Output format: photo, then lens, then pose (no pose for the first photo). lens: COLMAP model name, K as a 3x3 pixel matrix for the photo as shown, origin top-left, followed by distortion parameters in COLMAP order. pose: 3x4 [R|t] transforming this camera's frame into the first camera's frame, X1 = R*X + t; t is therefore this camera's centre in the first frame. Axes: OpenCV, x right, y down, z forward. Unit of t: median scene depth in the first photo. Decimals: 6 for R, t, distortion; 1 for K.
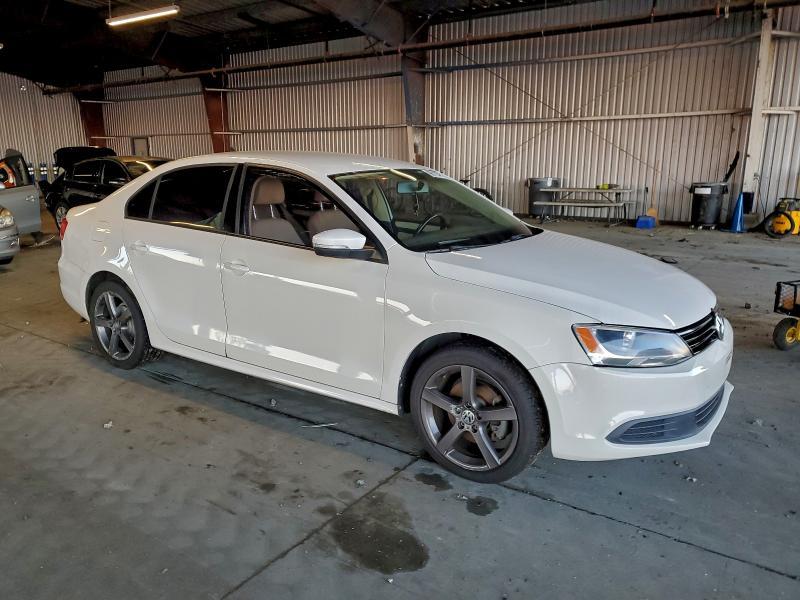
lens RADIAL K [[634.6, 0, 399.9], [0, 634.6, 322.4], [0, 0, 1]] dist [0.007253, 0.007730]
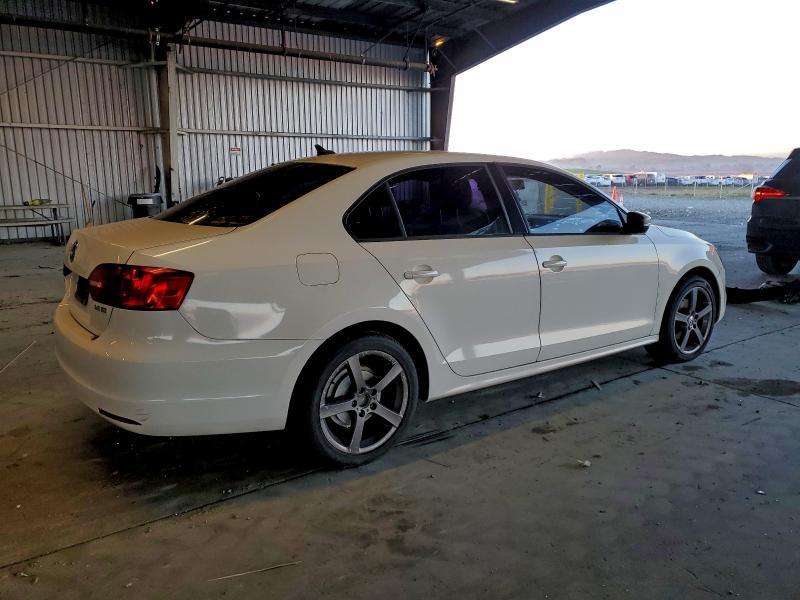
lens RADIAL K [[626.9, 0, 400.0], [0, 626.9, 300.0], [0, 0, 1]] dist [0.020566, 0.001261]
pose [[0.328387, -0.186918, 0.925864, -1.116866], [0.241839, 0.964188, 0.108879, -0.175363], [-0.913058, 0.188156, 0.361831, 0.768069]]
